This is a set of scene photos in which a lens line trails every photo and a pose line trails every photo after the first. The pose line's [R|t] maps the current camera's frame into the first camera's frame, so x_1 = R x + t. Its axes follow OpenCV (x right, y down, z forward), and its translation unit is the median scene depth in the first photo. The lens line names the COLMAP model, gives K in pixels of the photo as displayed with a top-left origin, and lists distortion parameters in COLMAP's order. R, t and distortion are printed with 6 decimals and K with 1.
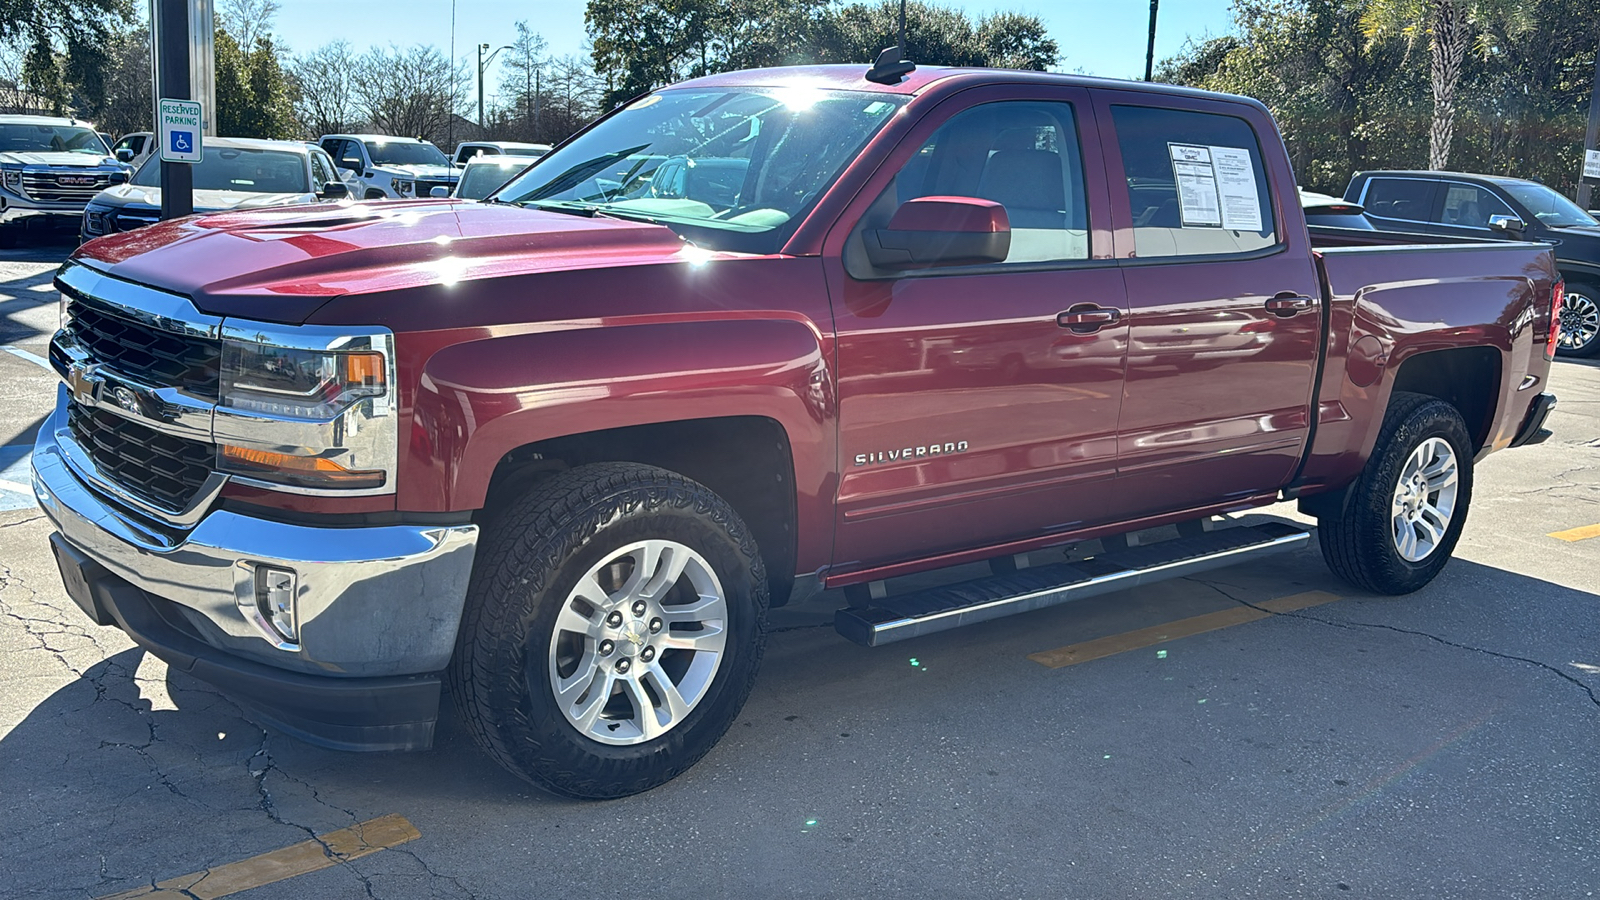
lens RADIAL K [[1459.9, 0, 800.0], [0, 1459.9, 450.0], [0, 0, 1]] dist [0.100745, -0.223579]
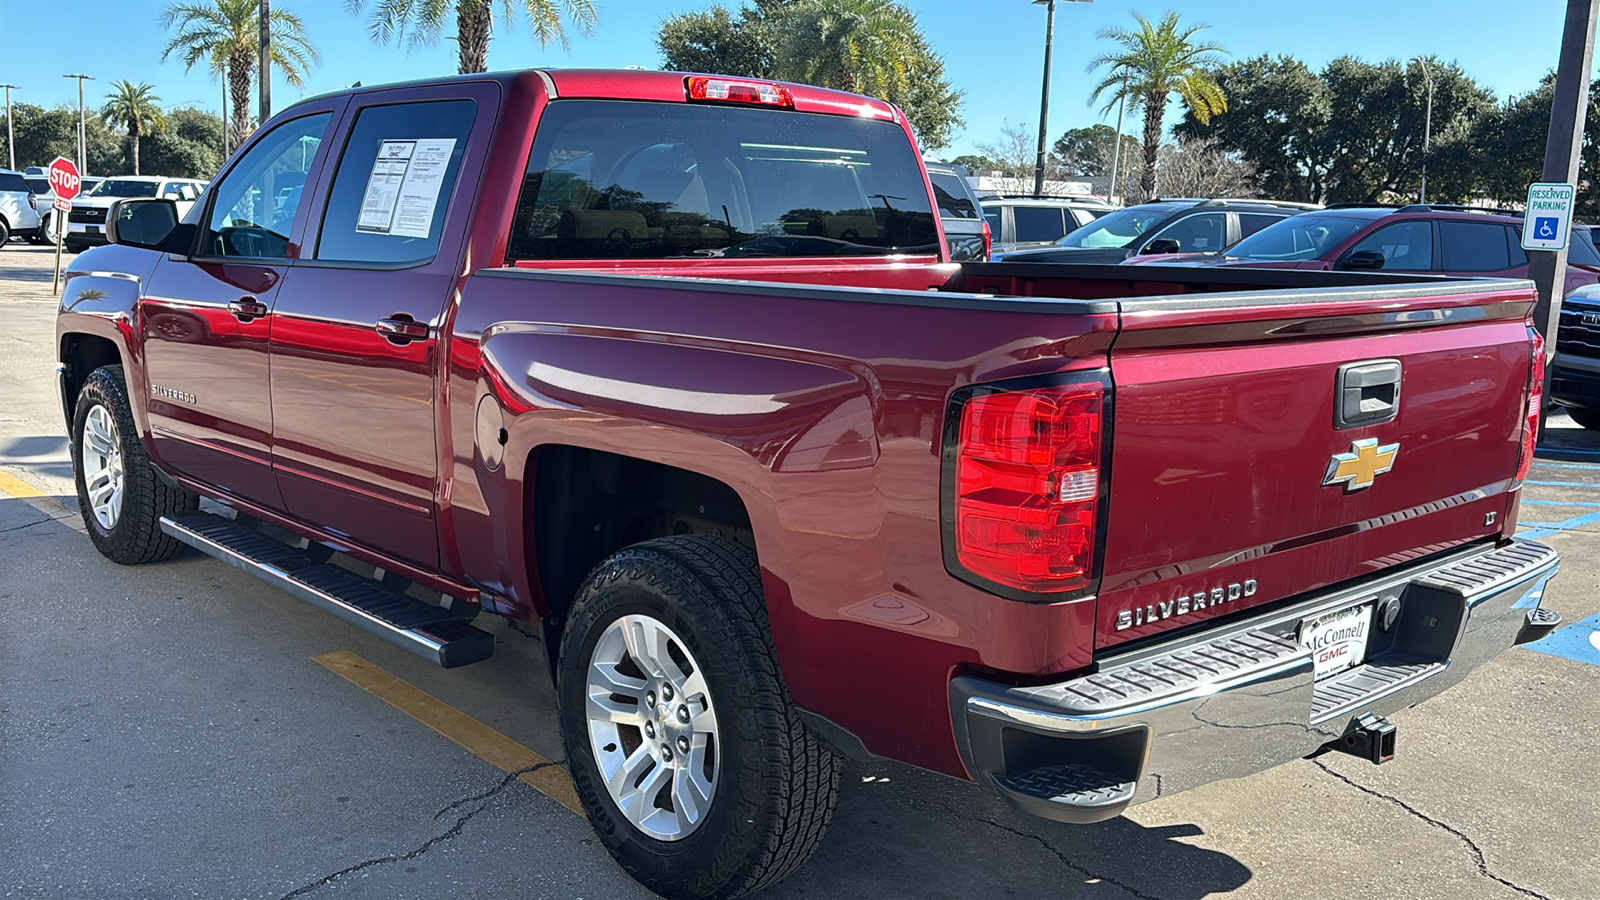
lens RADIAL K [[1459.5, 0, 807.4], [0, 1459.5, 468.2], [0, 0, 1]] dist [0.024772, -0.002217]
pose [[0.055286, 0.126792, -0.990387, 1.180092], [-0.209288, 0.971341, 0.112671, -0.167479], [0.976290, 0.201047, 0.080238, 1.215842]]
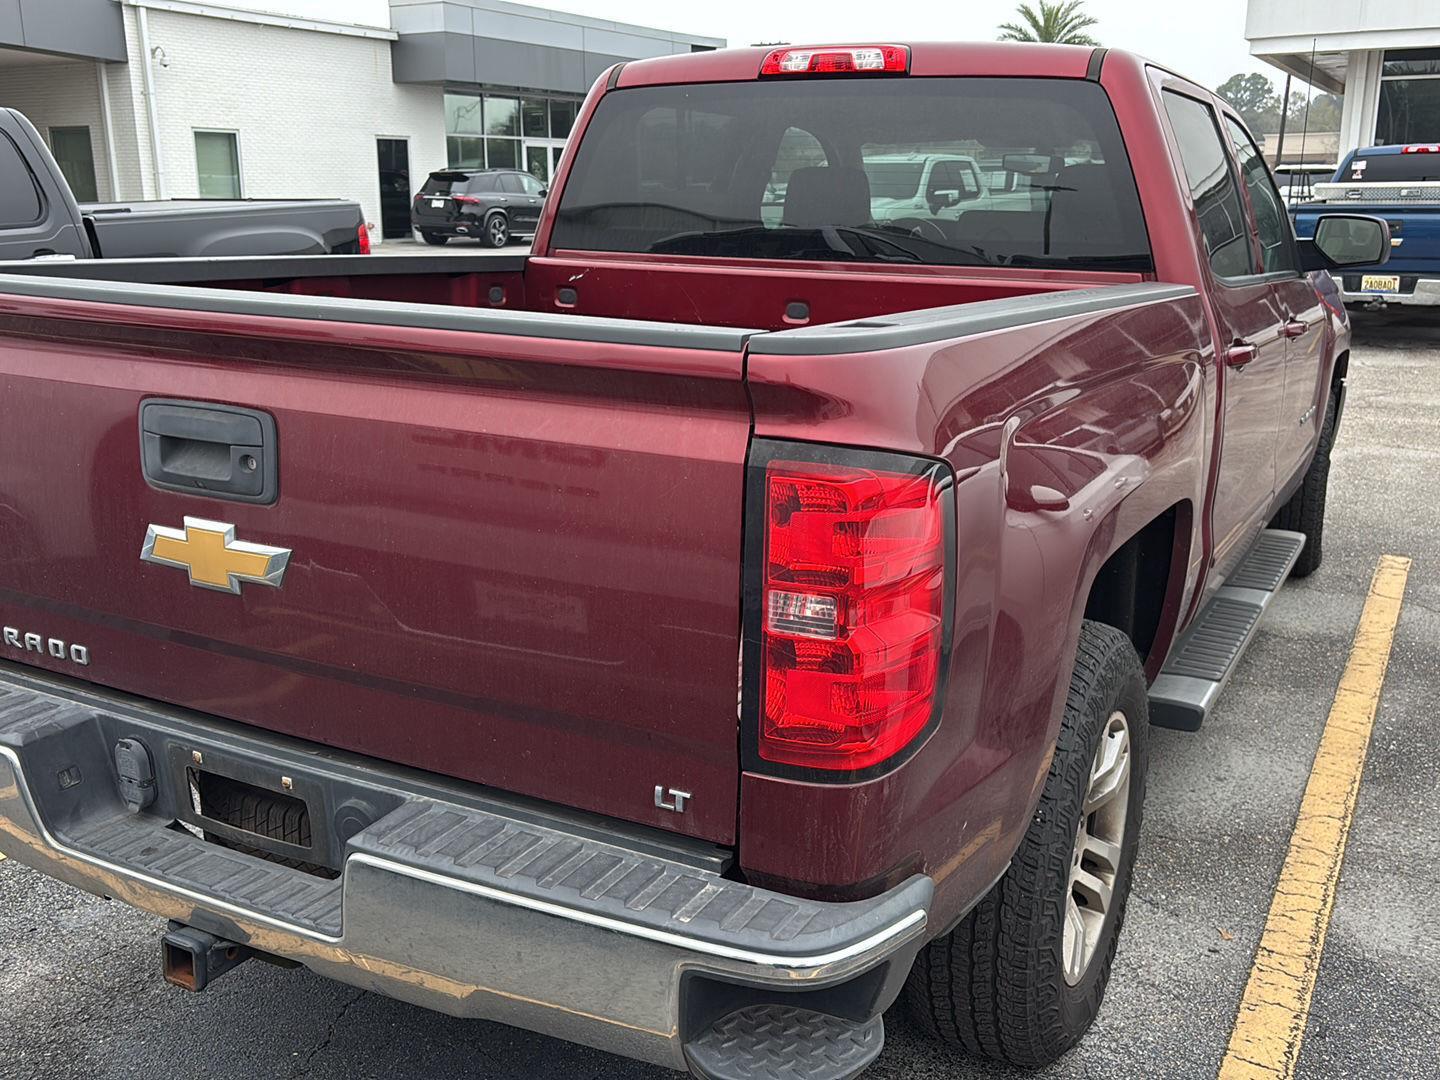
lens RADIAL K [[1414.2, 0, 748.9], [0, 1414.2, 524.3], [0, 0, 1]] dist [-0.145349, 0.338208]
pose [[-0.908440, 0.023867, -0.417333, 0.616878], [-0.149790, 0.913483, 0.378301, -0.326834], [0.390256, 0.406176, -0.826270, 1.866176]]
